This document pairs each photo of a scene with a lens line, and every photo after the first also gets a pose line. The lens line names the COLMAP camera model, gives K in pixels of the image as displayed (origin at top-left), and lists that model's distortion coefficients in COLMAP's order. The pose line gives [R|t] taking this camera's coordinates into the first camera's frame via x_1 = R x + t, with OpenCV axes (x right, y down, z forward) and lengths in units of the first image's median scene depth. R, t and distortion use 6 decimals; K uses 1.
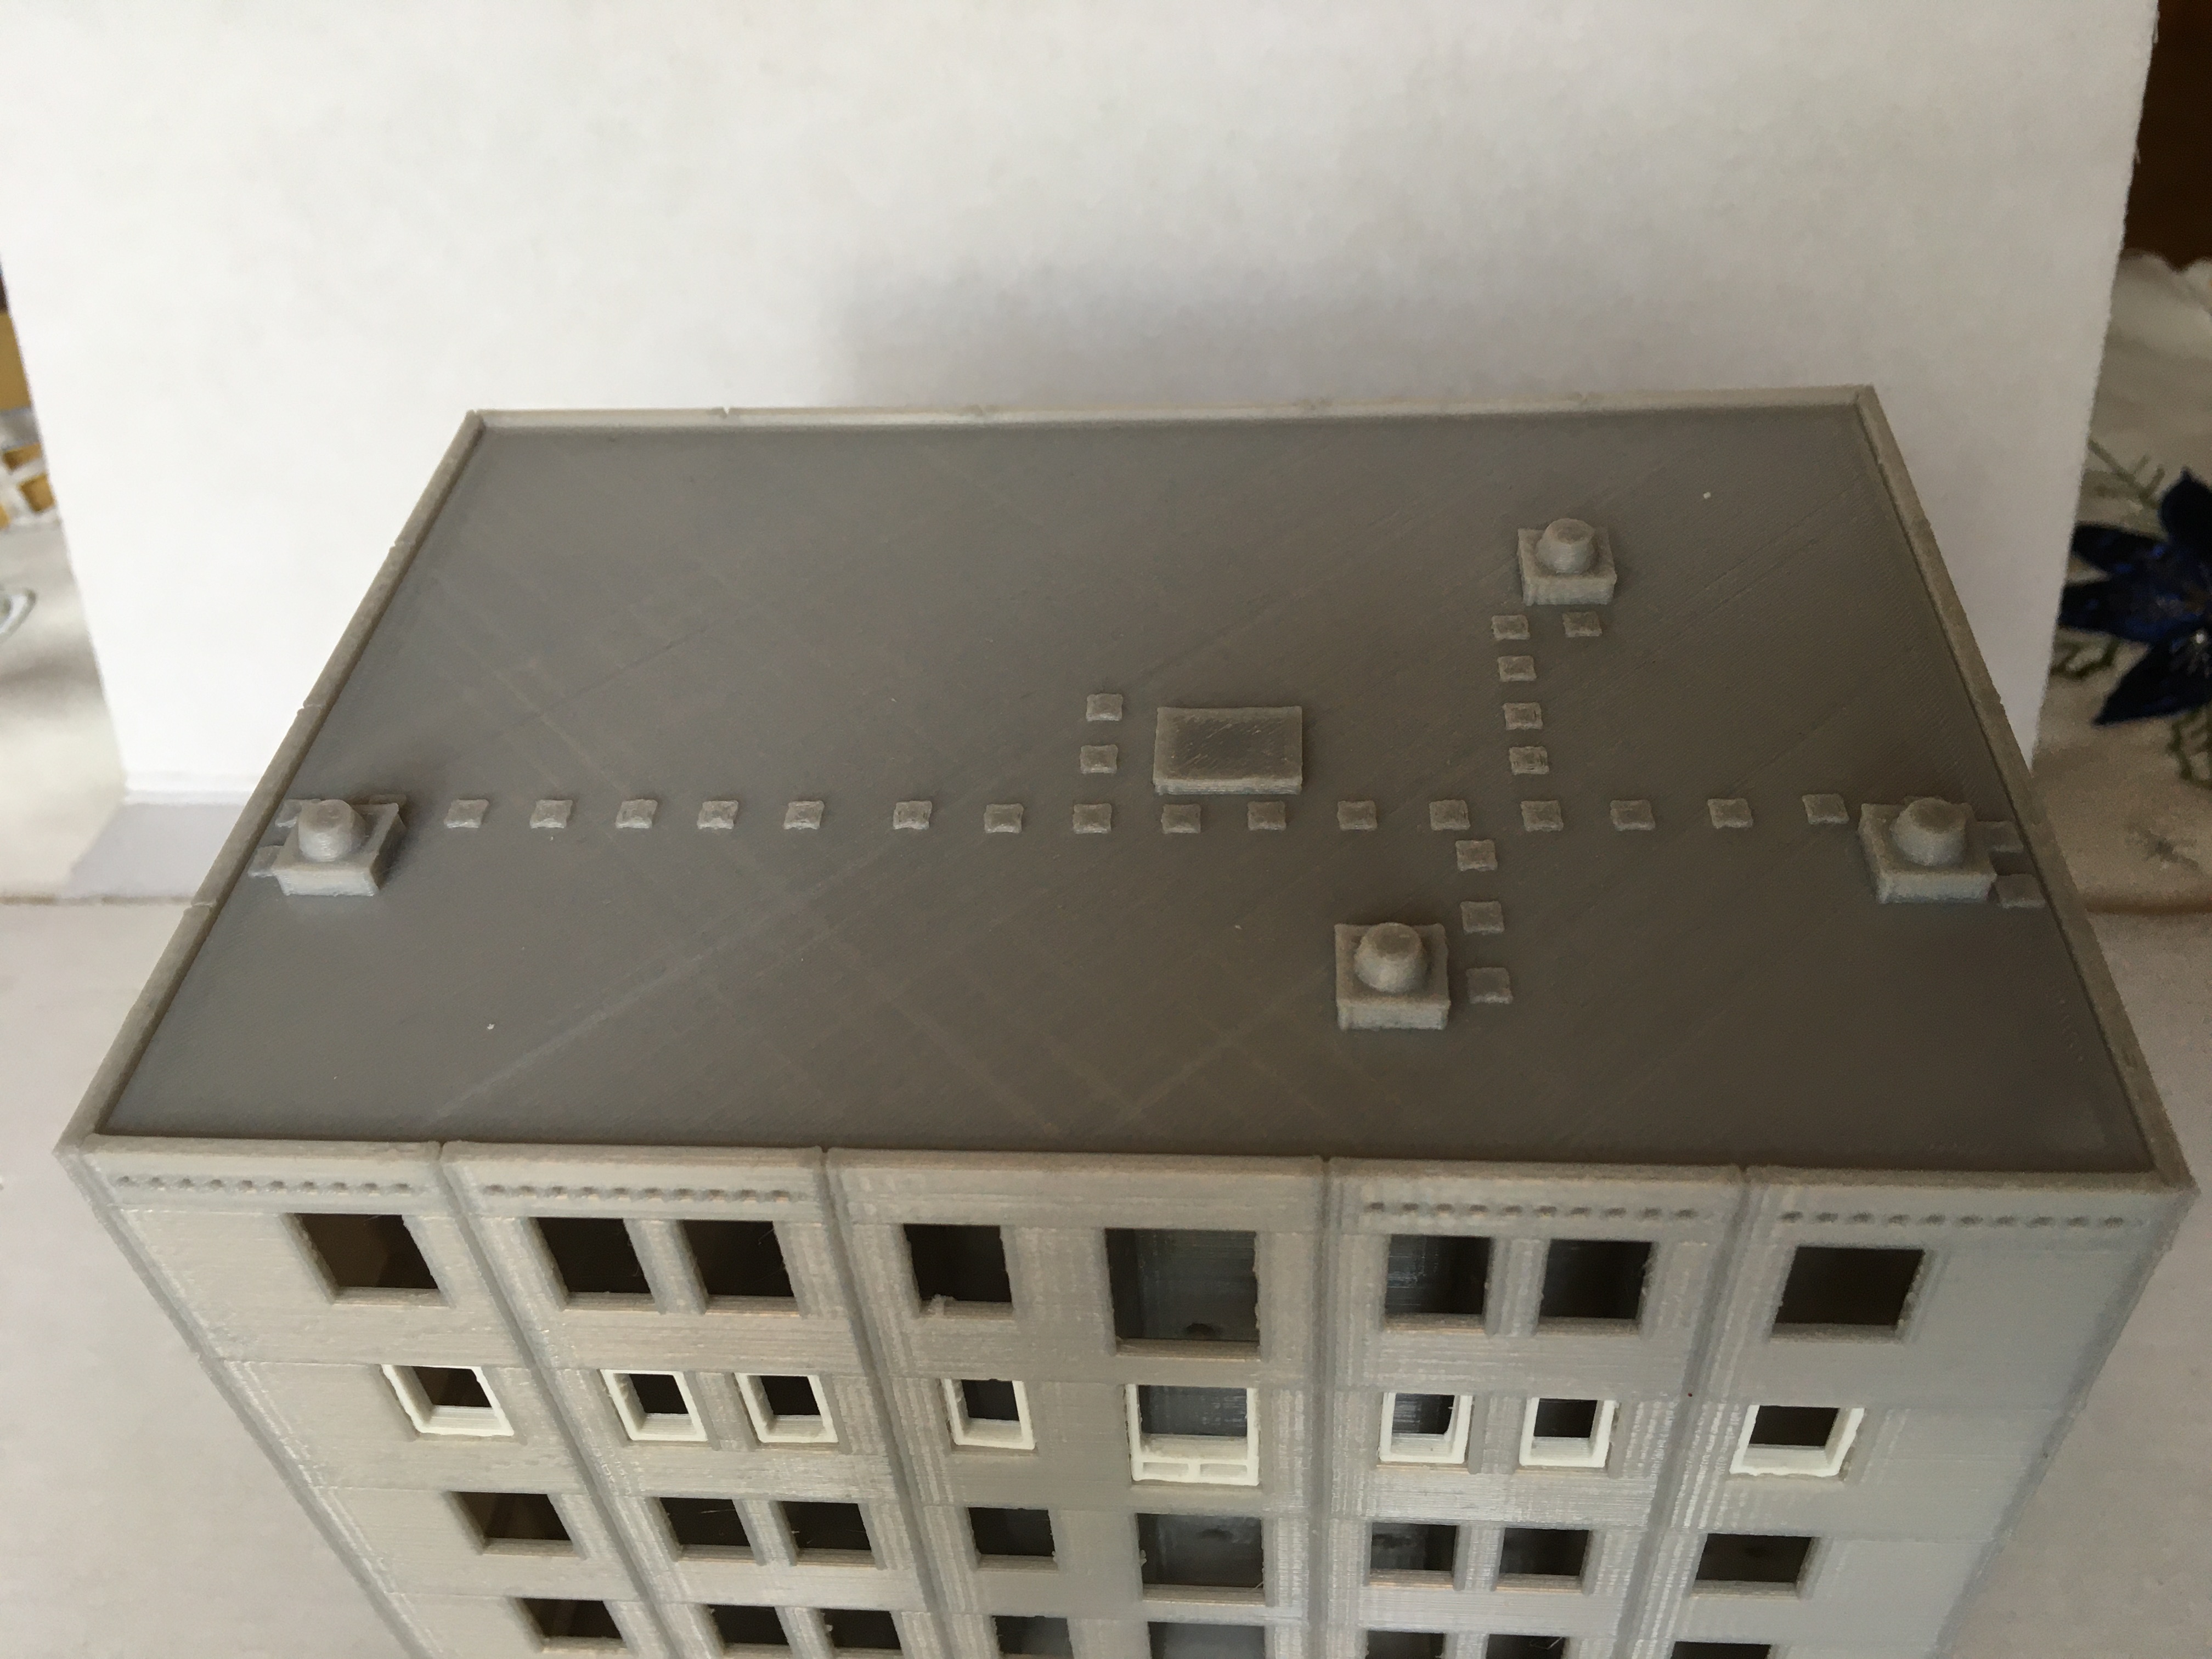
lens RADIAL K [[1911.0, 0, 1098.7], [0, 1911.0, 830.6], [0, 0, 1]] dist [0.013722, -0.037758]
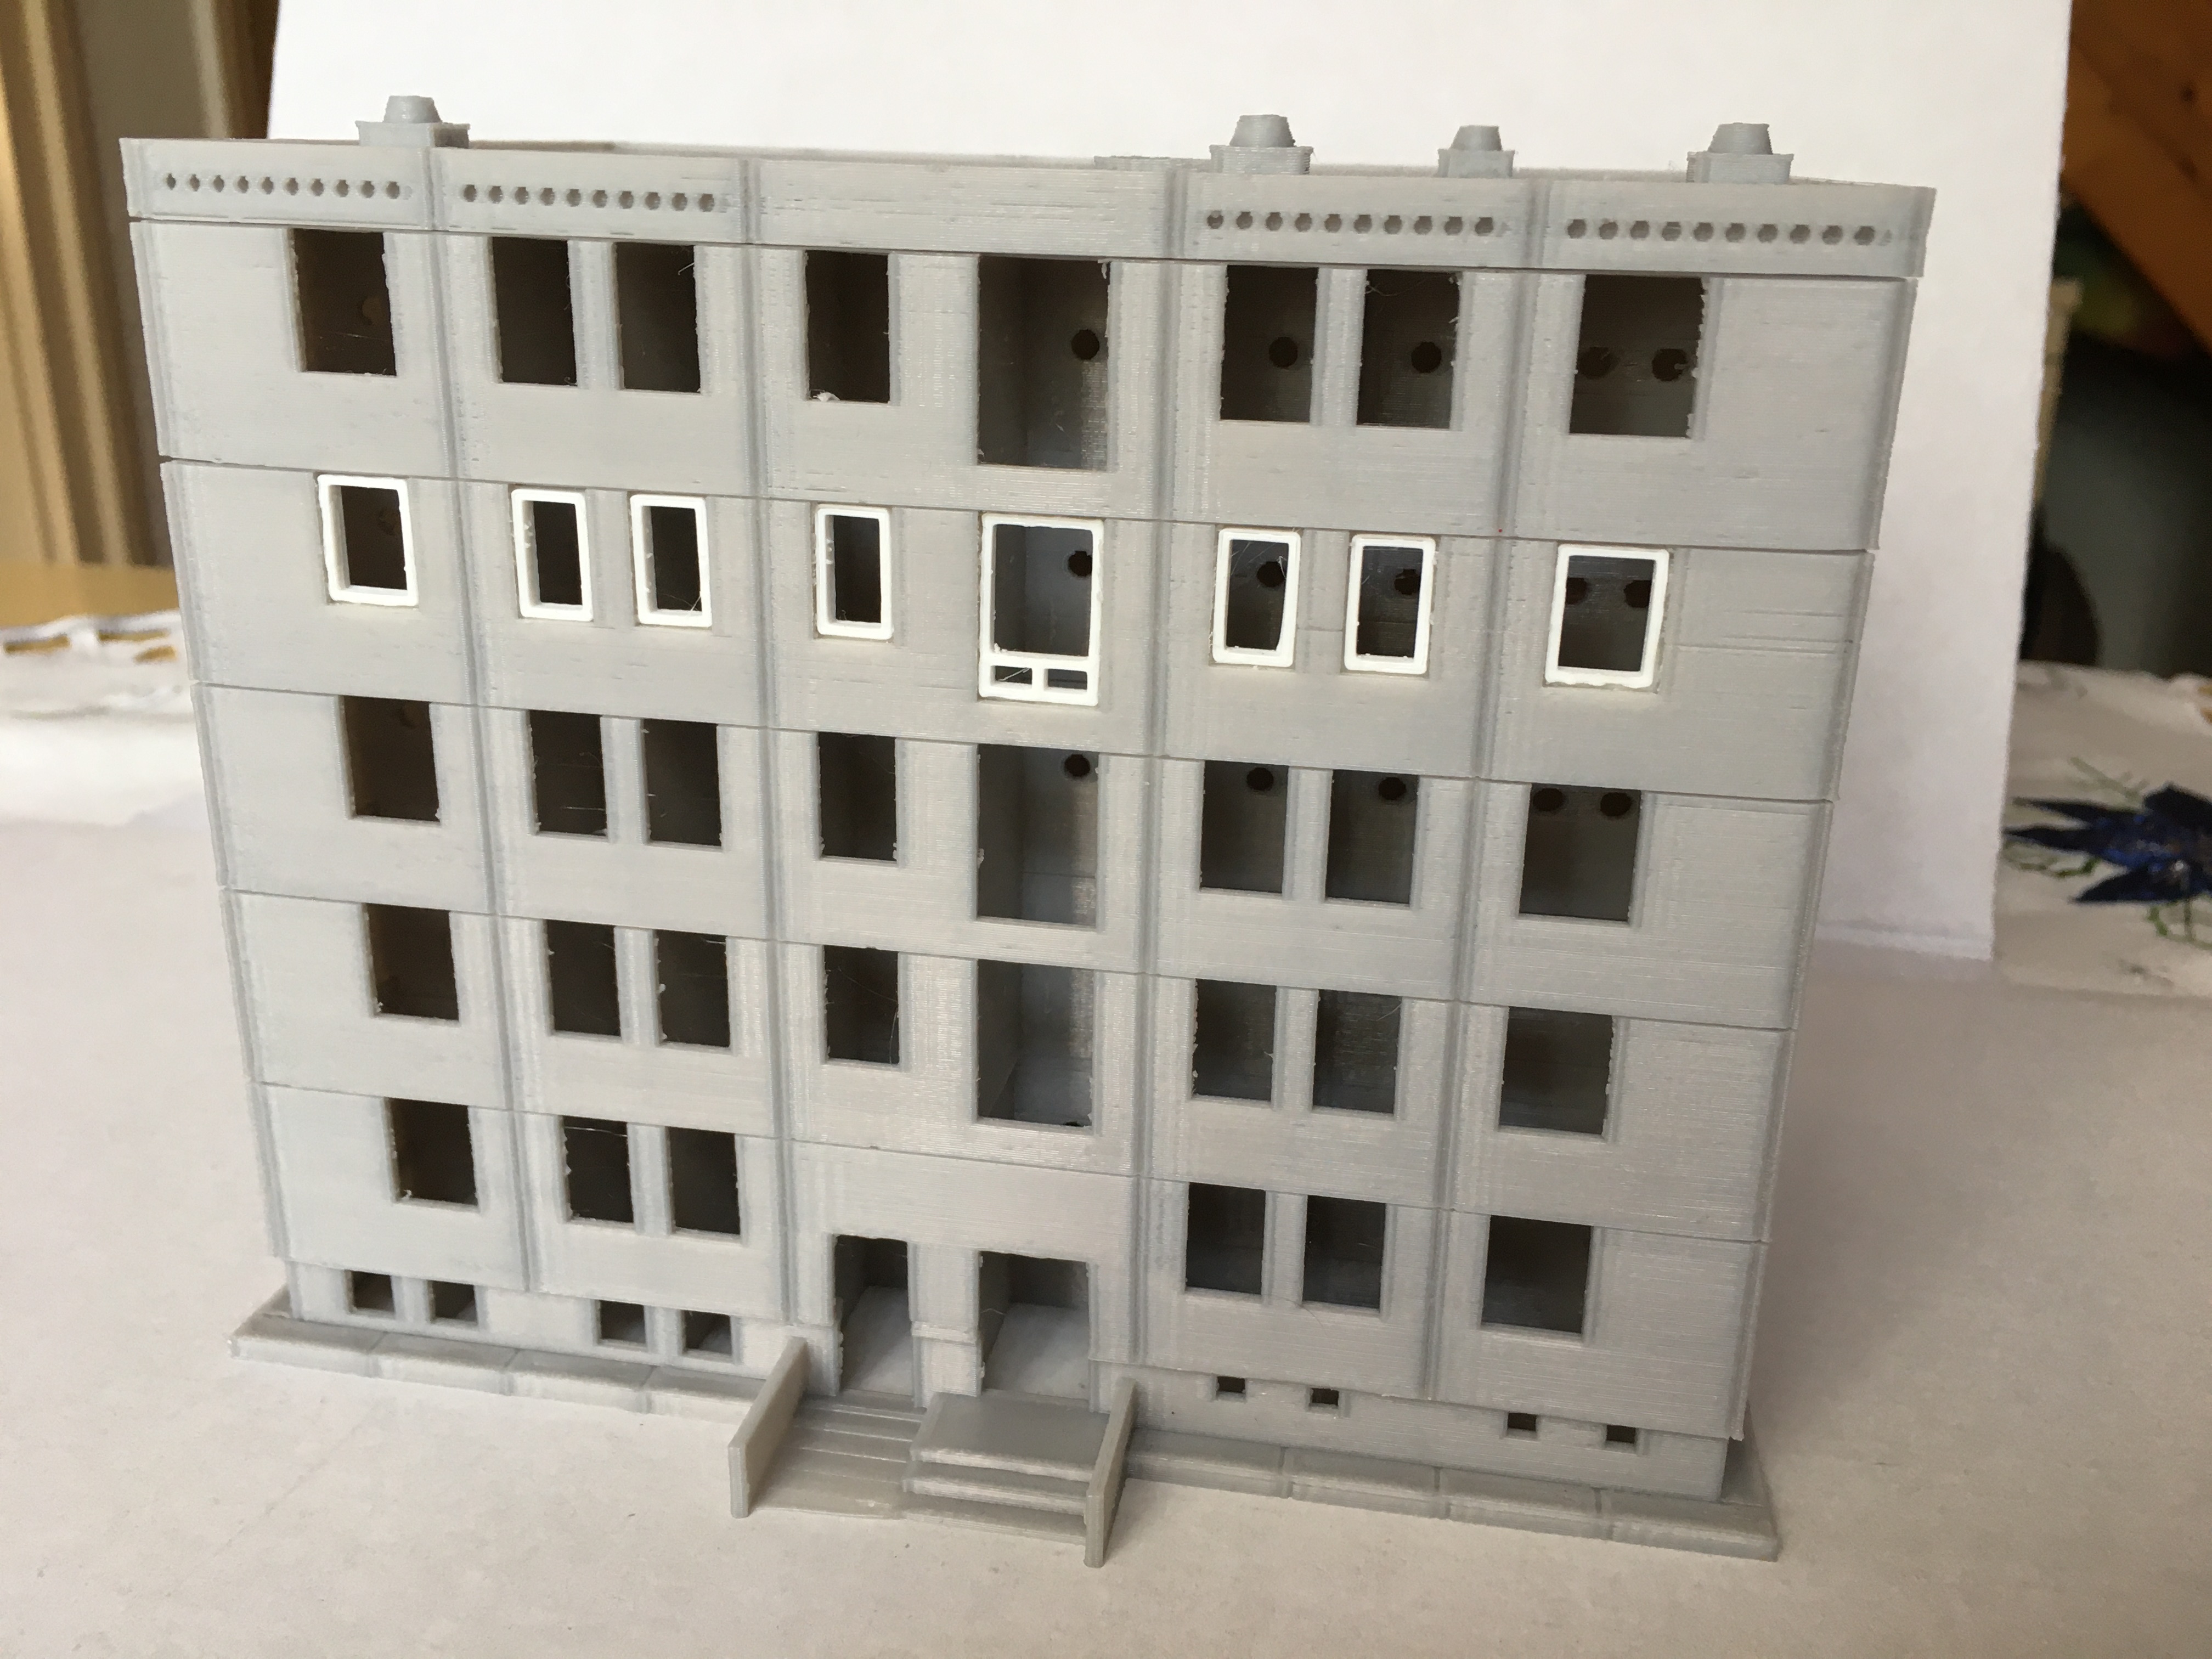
lens RADIAL K [[1911.0, 0, 1099.8], [0, 1911.0, 838.6], [0, 0, 1]] dist [0.013722, -0.037758]
pose [[0.989476, 0.121814, -0.078096, 0.081002], [-0.142805, 0.909117, -0.391296, 0.377387], [0.023333, 0.398330, 0.916945, 0.037905]]
